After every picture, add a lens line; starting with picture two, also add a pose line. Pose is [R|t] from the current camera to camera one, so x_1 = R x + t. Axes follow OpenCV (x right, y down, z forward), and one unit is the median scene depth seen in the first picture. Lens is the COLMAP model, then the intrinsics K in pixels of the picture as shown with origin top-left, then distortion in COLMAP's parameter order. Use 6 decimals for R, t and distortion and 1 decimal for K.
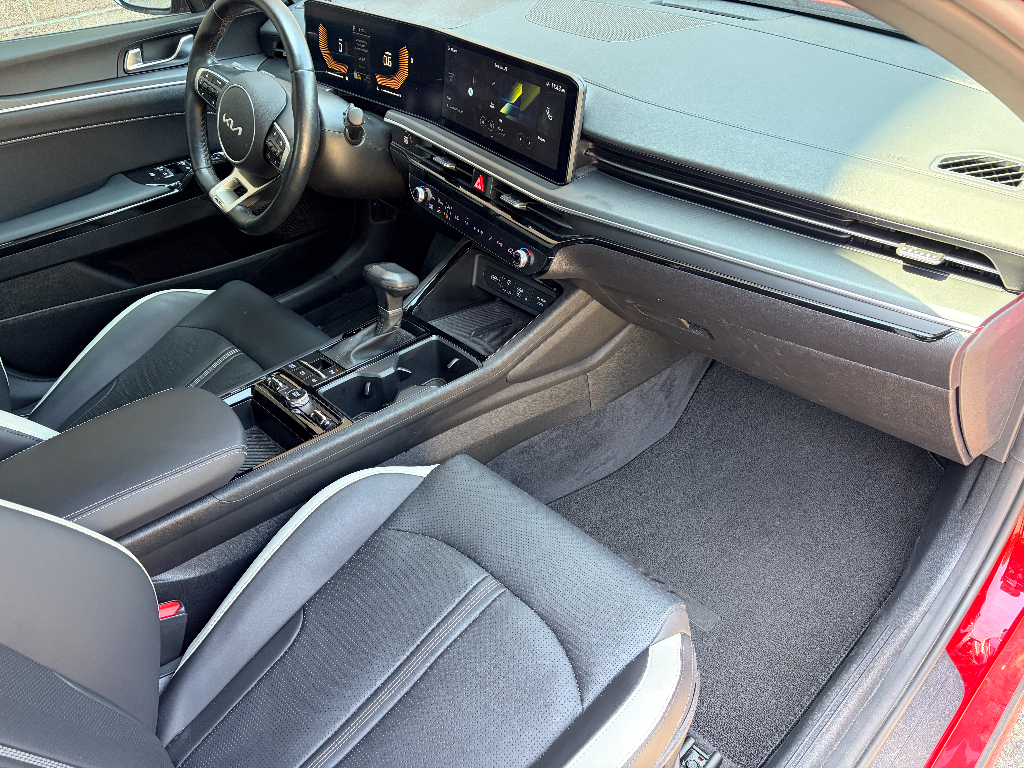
lens RADIAL K [[750.3, 0, 512.0], [0, 750.3, 384.0], [0, 0, 1]] dist [0.012063, 0.003487]
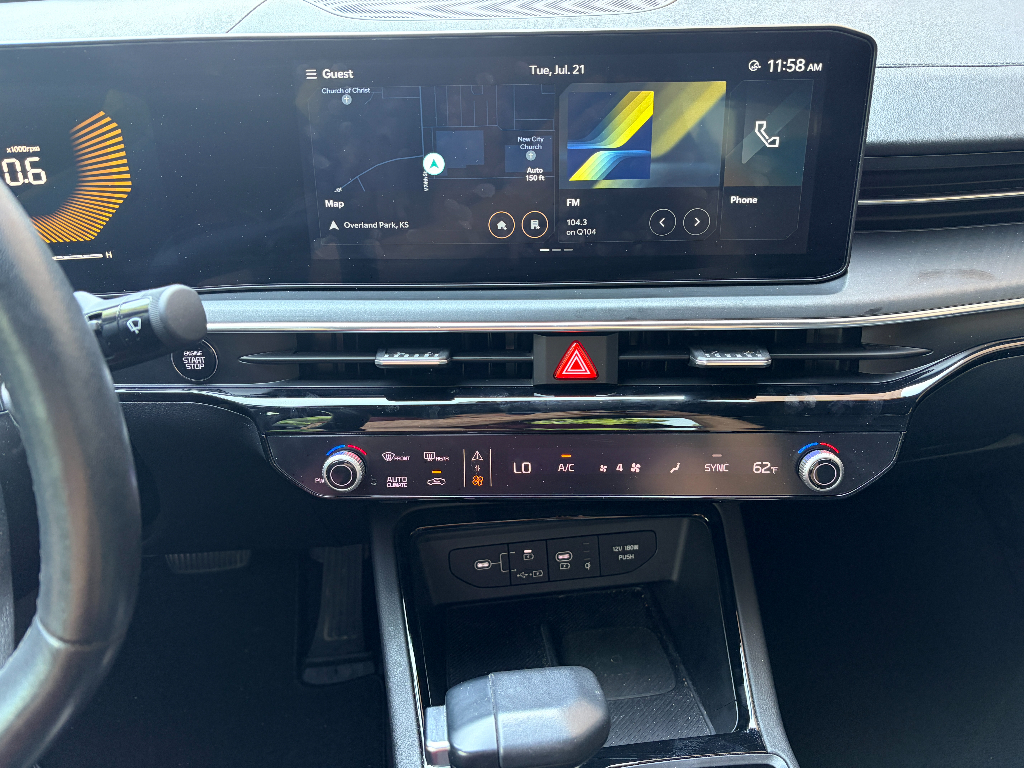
lens RADIAL K [[791.5, 0, 512.0], [0, 791.5, 384.0], [0, 0, 1]] dist [0.096908, -0.093352]
pose [[0.596936, -0.369650, 0.712058, -0.388200], [0.487666, 0.871930, 0.043821, -0.310037], [-0.637063, 0.321088, 0.700752, 0.778325]]
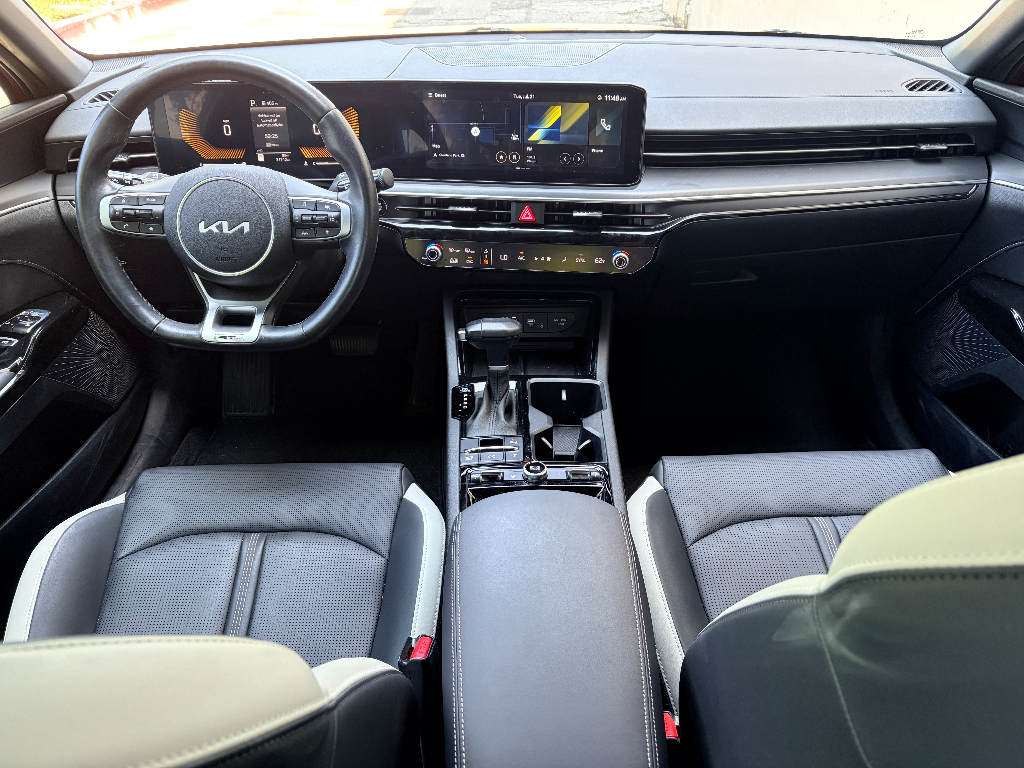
lens RADIAL K [[750.3, 0, 512.0], [0, 750.3, 384.0], [0, 0, 1]] dist [0.012063, 0.003487]
pose [[0.697976, -0.355217, 0.621812, -0.795074], [0.432245, 0.901268, 0.029671, -0.110654], [-0.570959, 0.248065, 0.782604, 0.315164]]
